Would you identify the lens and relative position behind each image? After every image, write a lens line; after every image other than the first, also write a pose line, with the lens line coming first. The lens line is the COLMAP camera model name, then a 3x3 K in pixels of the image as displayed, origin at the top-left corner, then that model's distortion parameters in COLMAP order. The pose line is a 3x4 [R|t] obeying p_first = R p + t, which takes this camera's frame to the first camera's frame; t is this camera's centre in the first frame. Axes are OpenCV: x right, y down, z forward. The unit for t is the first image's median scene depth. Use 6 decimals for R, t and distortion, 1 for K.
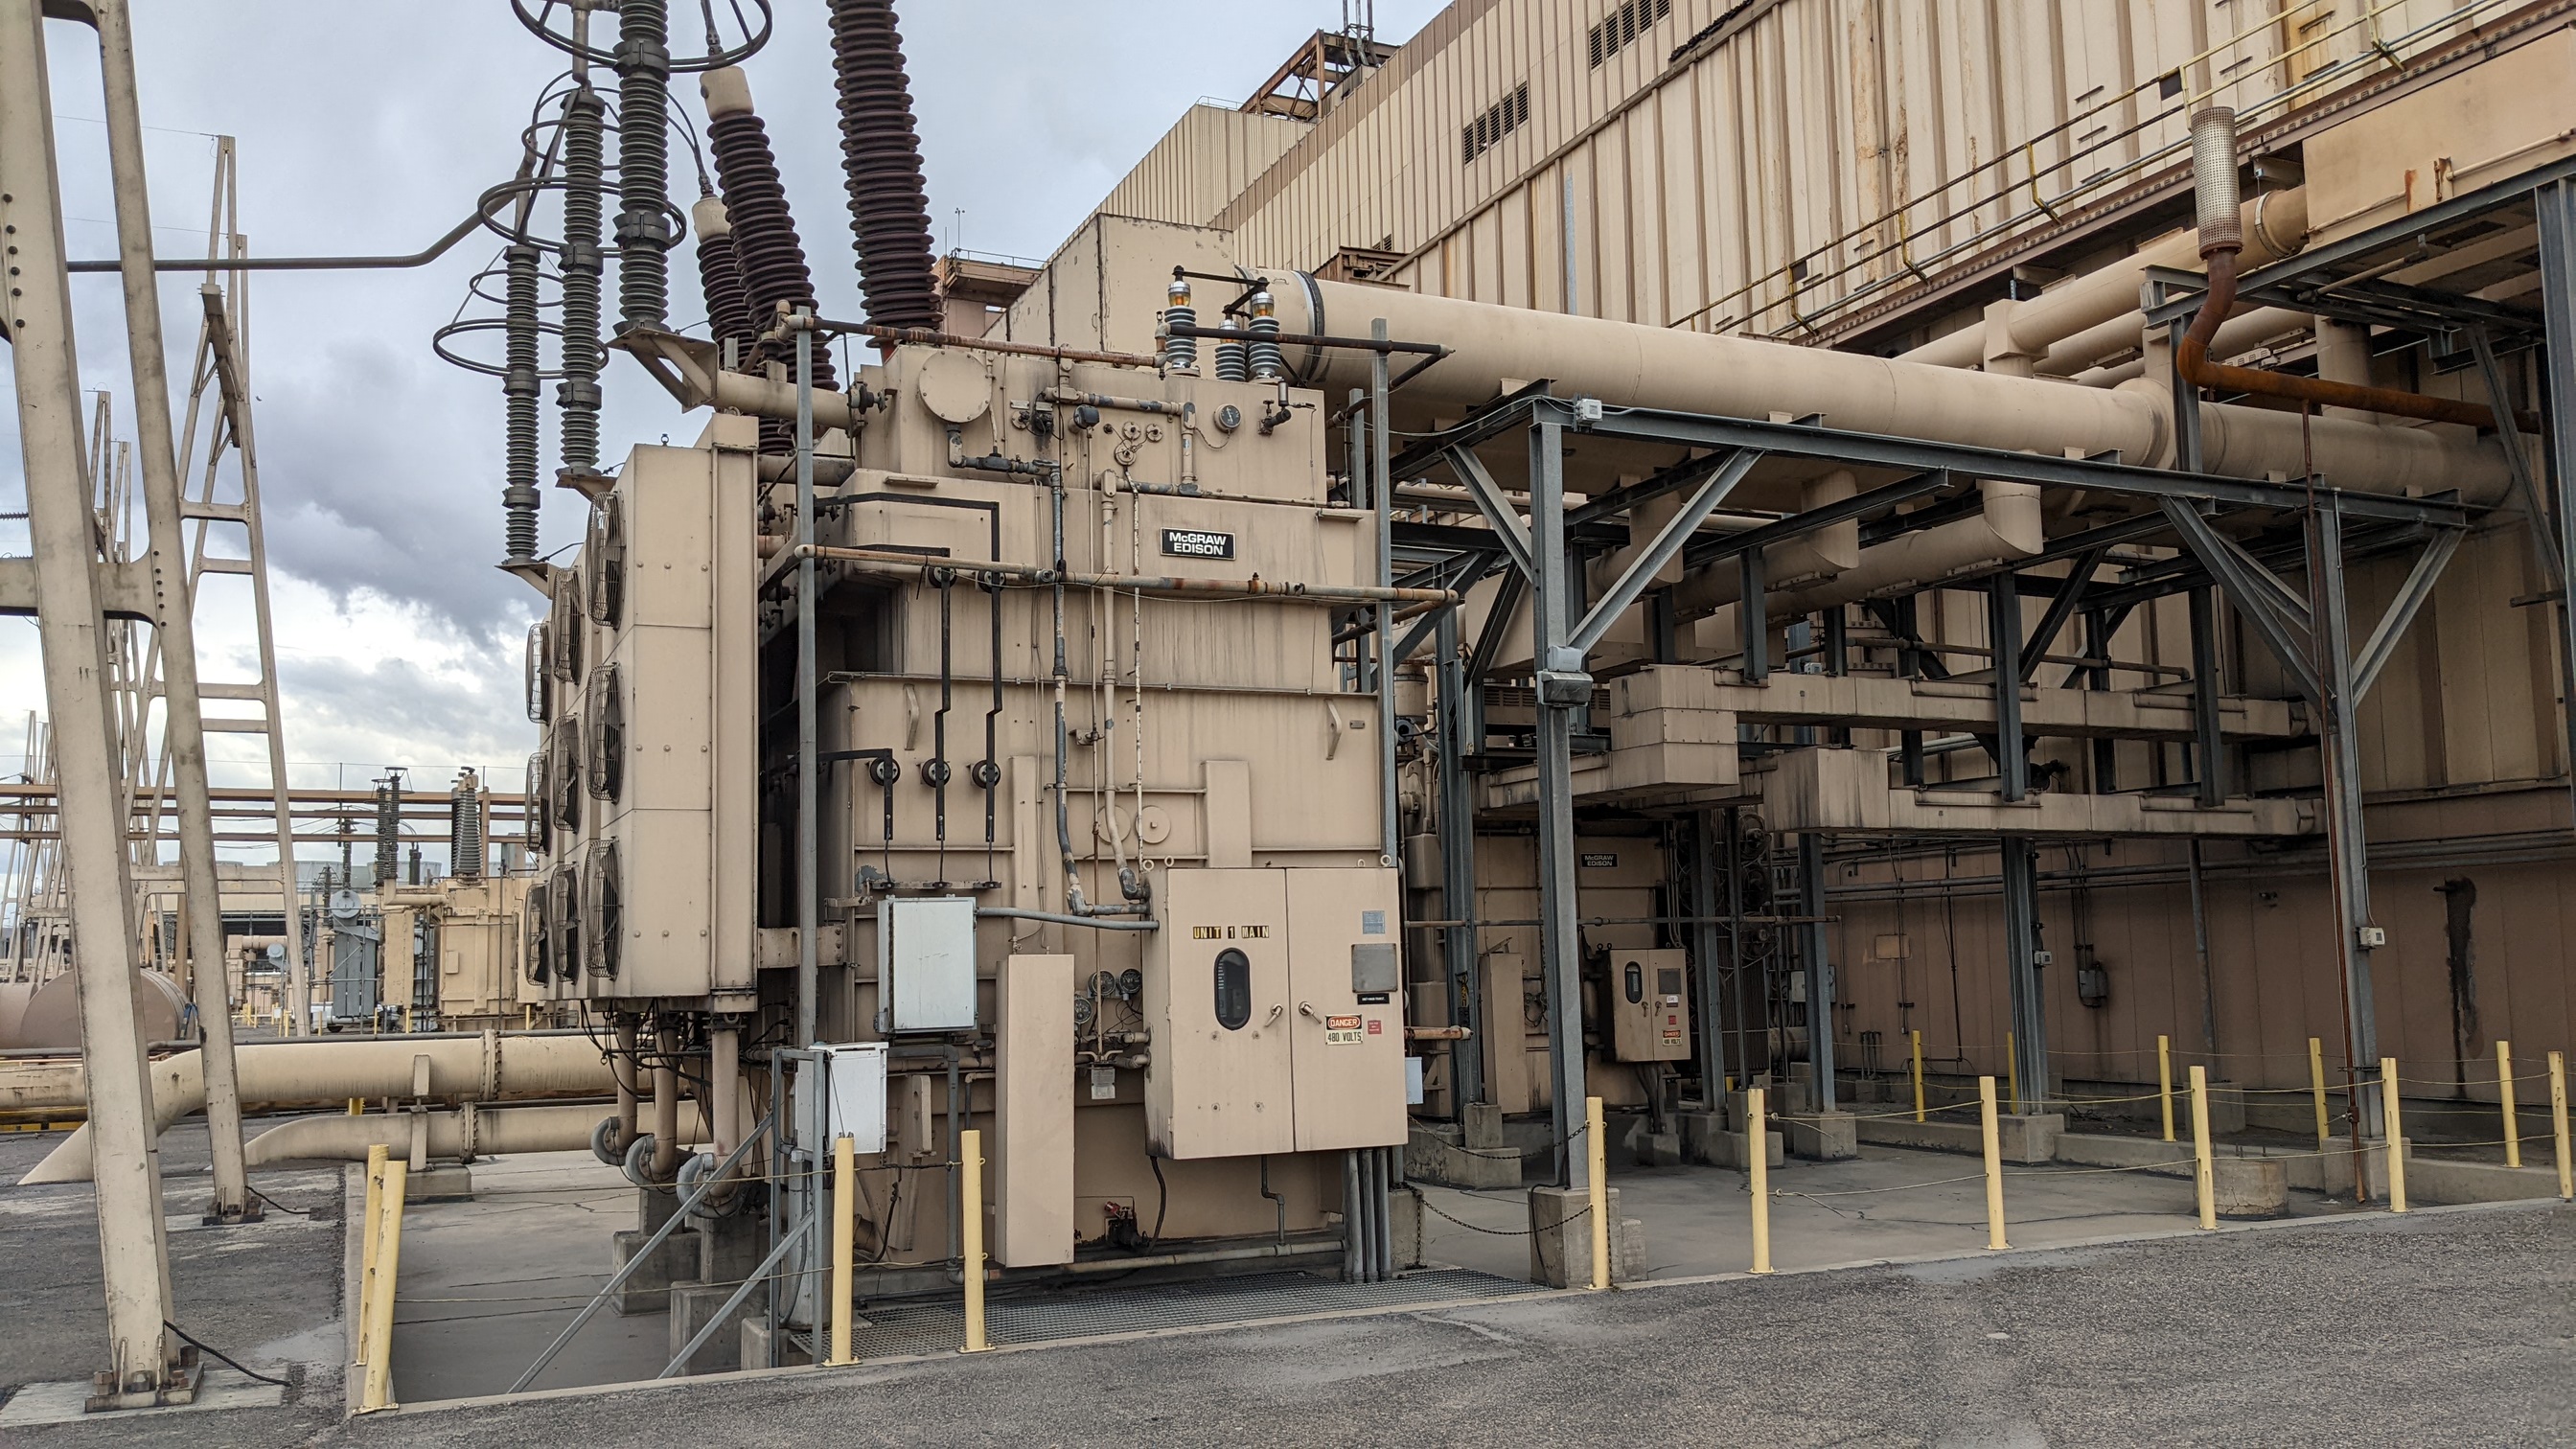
lens RADIAL K [[2103.7, 0, 1288.0], [0, 2103.7, 724.5], [0, 0, 1]] dist [0.066876, -0.096775]
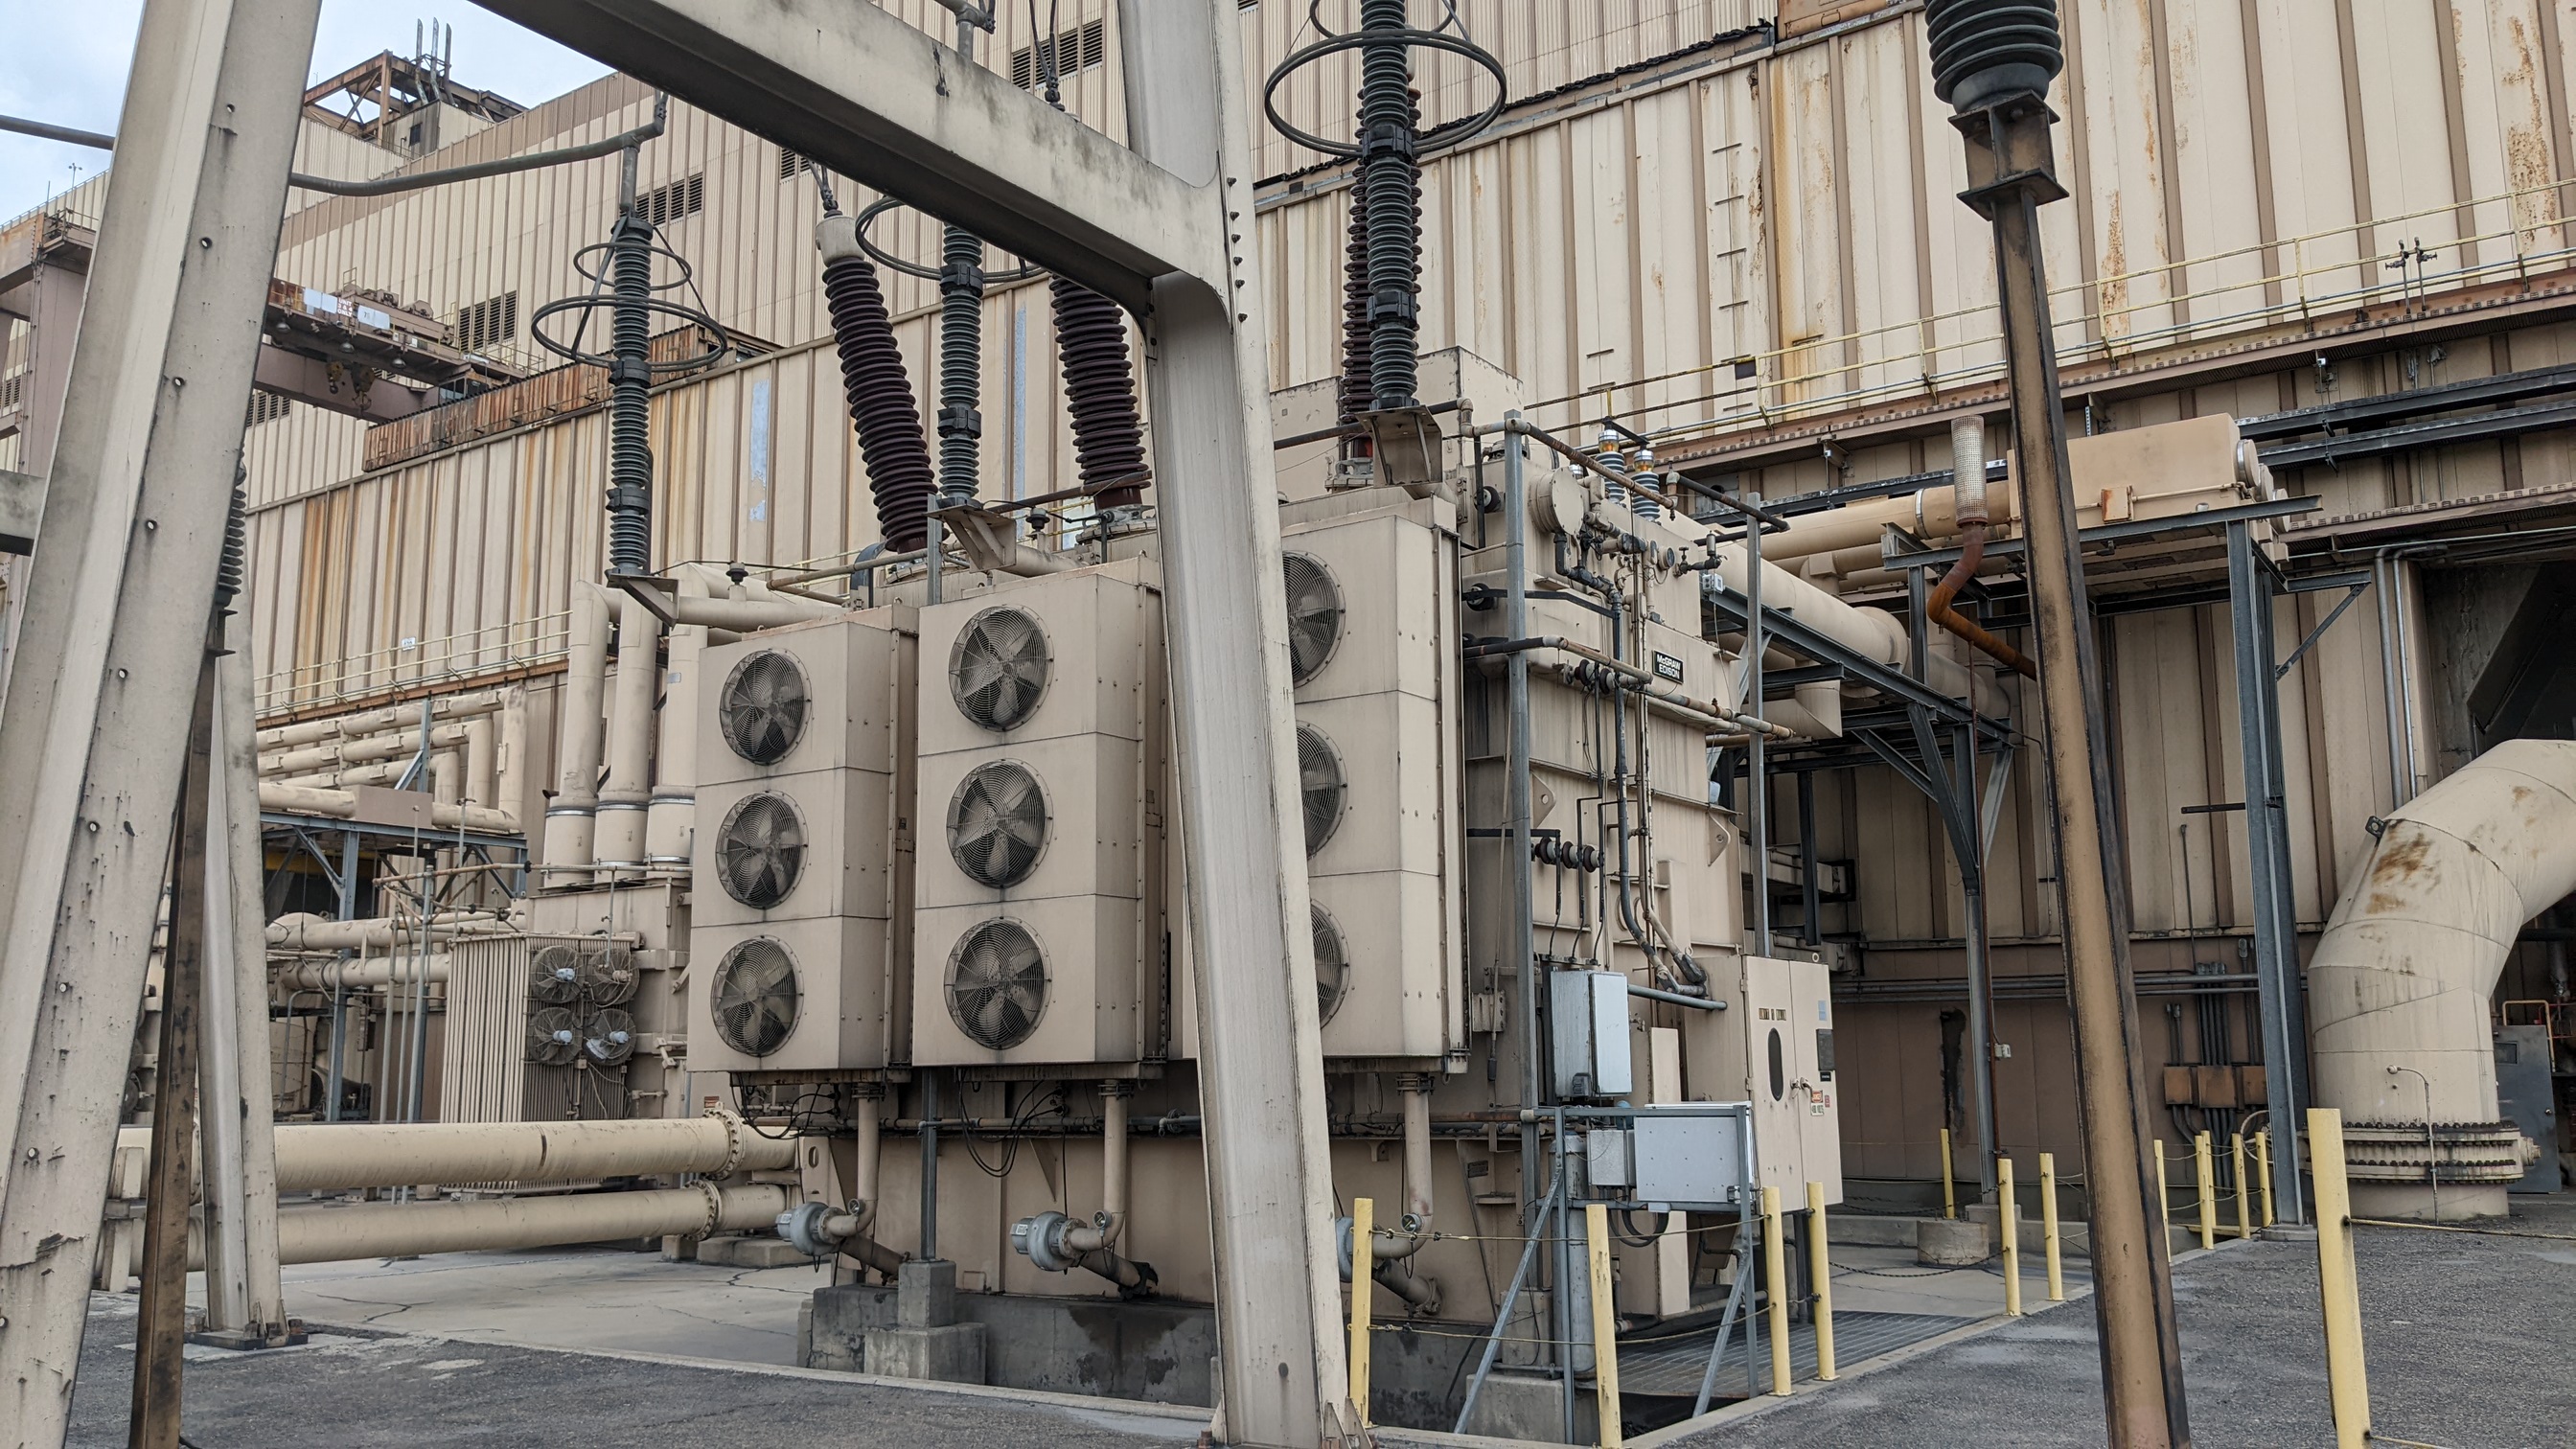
lens RADIAL K [[2082.9, 0, 1288.0], [0, 2082.9, 724.5], [0, 0, 1]] dist [0.075874, -0.095169]
pose [[0.855060, 0.104875, 0.507812, -0.553401], [-0.076074, 0.994108, -0.077212, 0.032710], [-0.512918, 0.027389, 0.858001, 0.102783]]
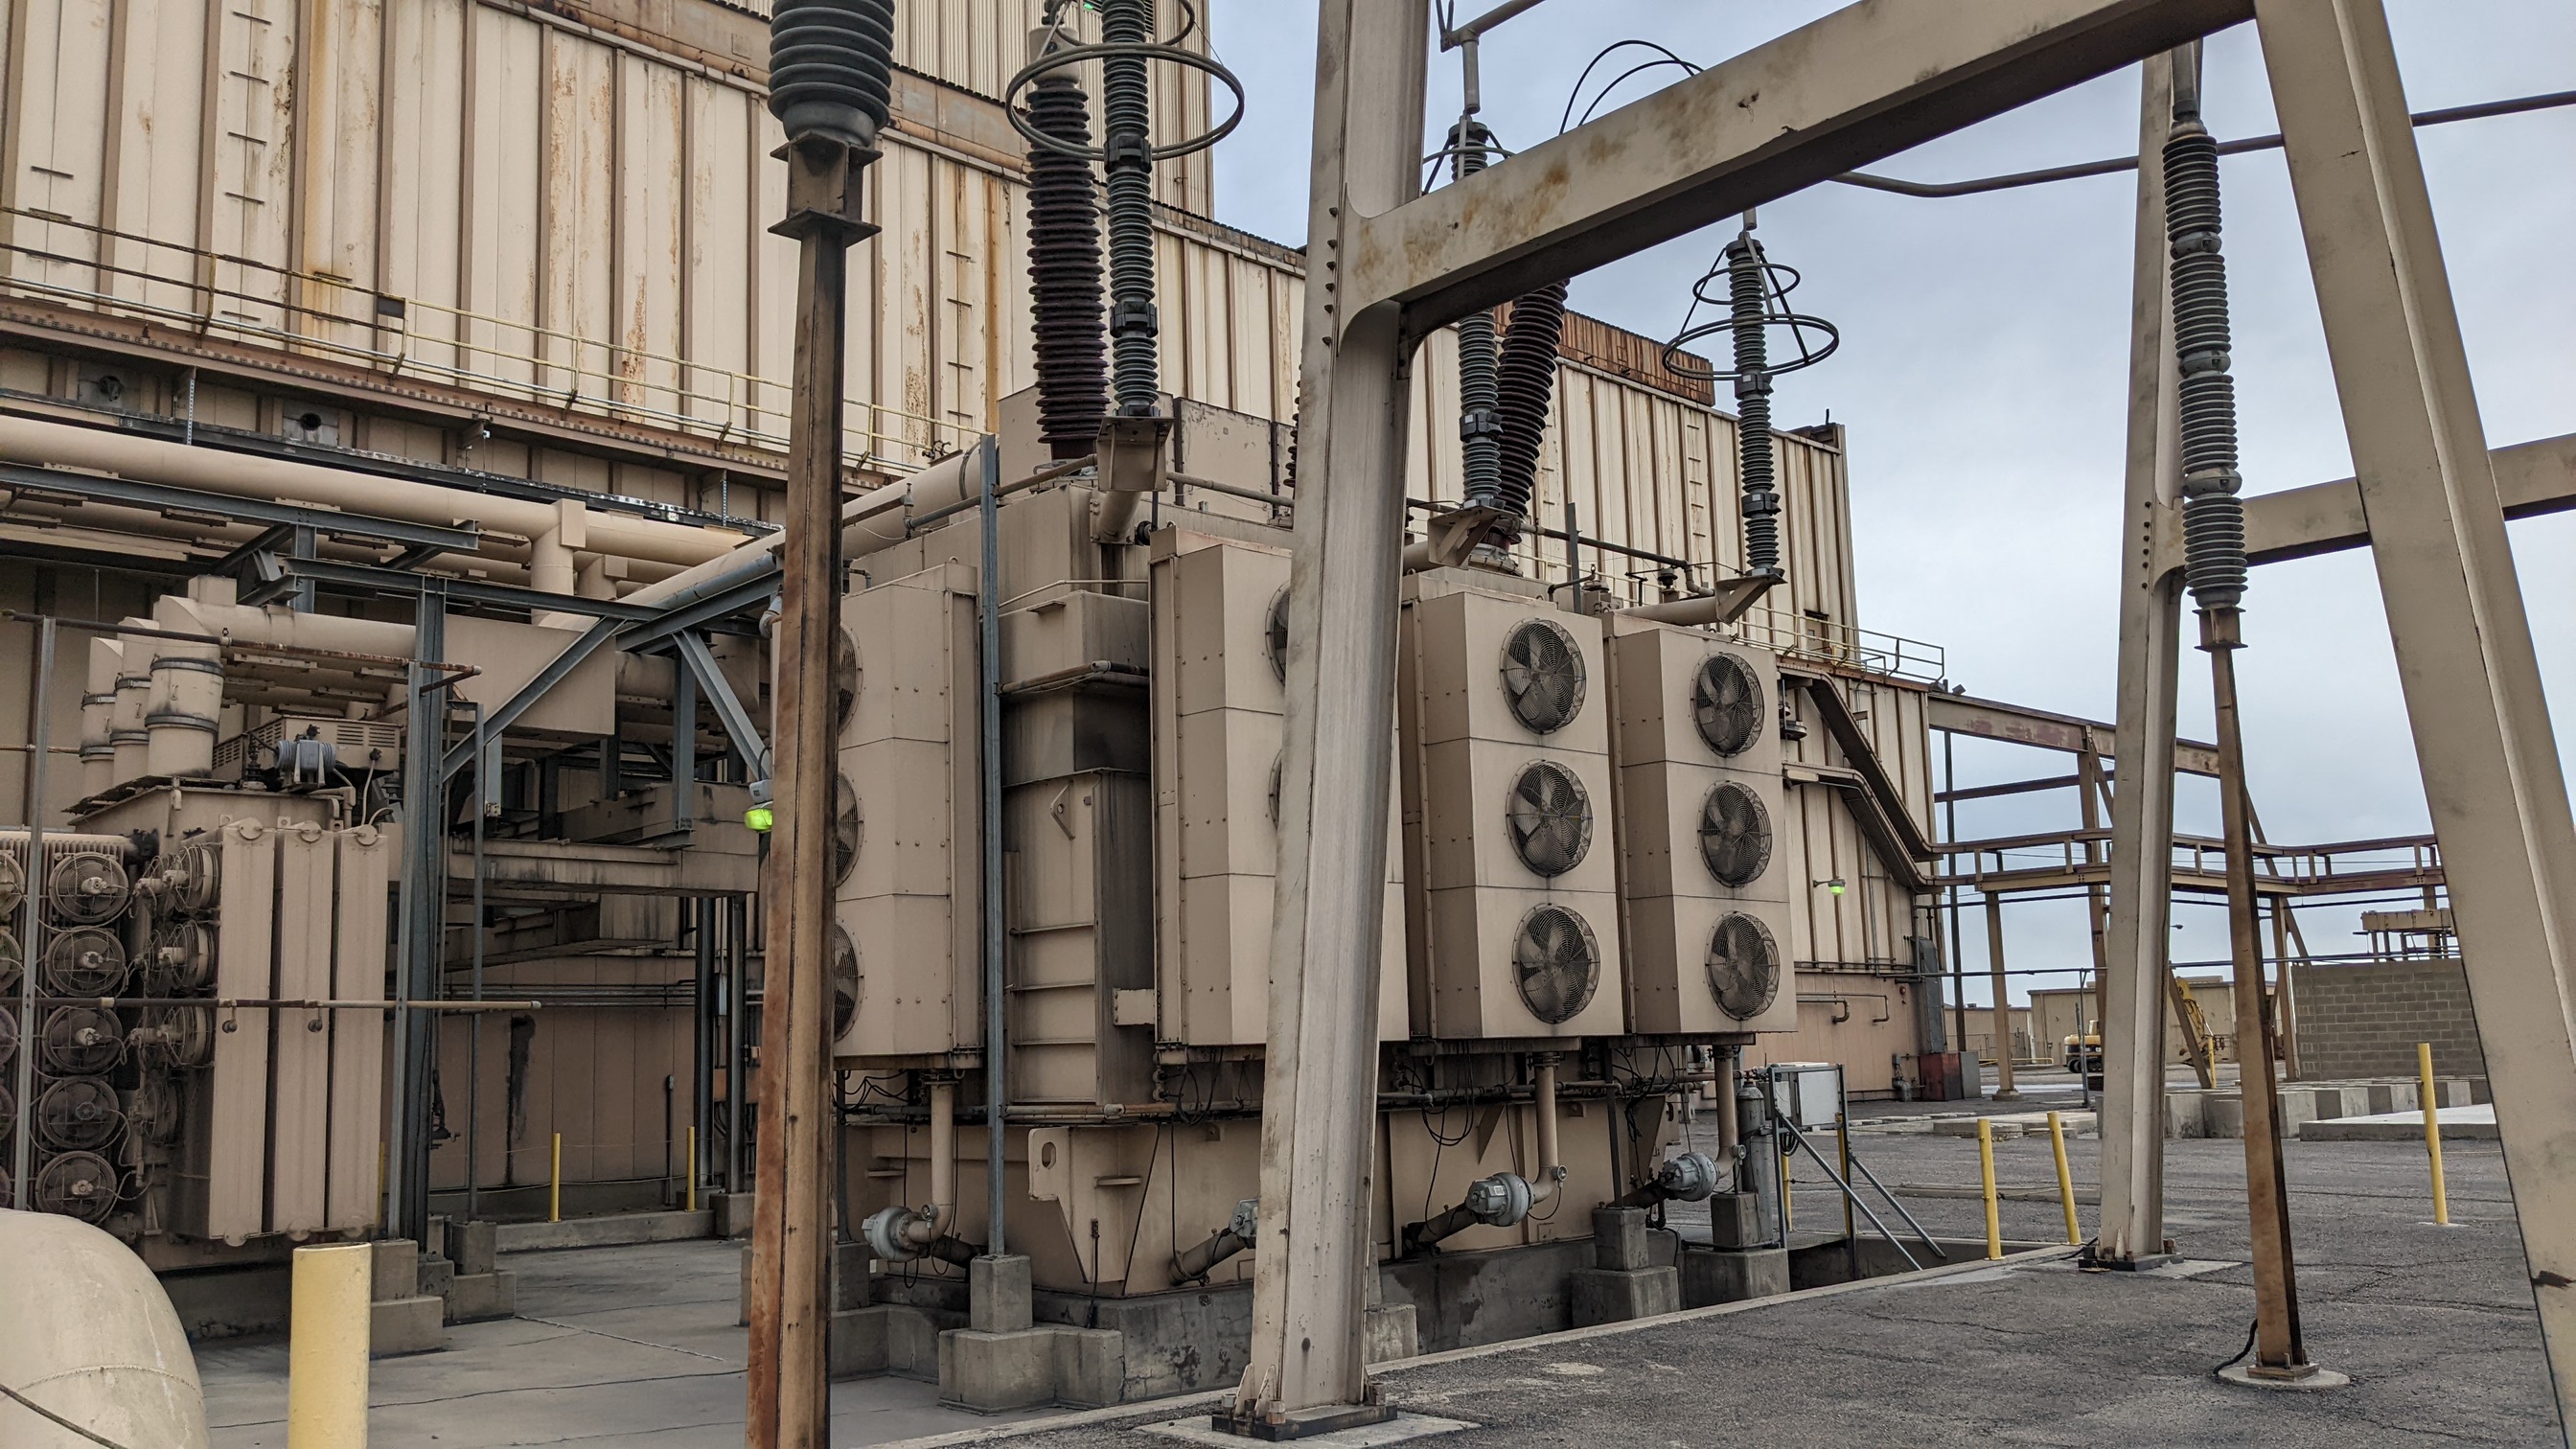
lens RADIAL K [[2082.9, 0, 1288.0], [0, 2082.9, 724.5], [0, 0, 1]] dist [0.075874, -0.095169]
pose [[-0.329574, 0.180505, 0.926714, -0.980935], [-0.076435, 0.973230, -0.216749, 0.164502], [-0.941031, -0.142268, -0.306954, 1.123607]]
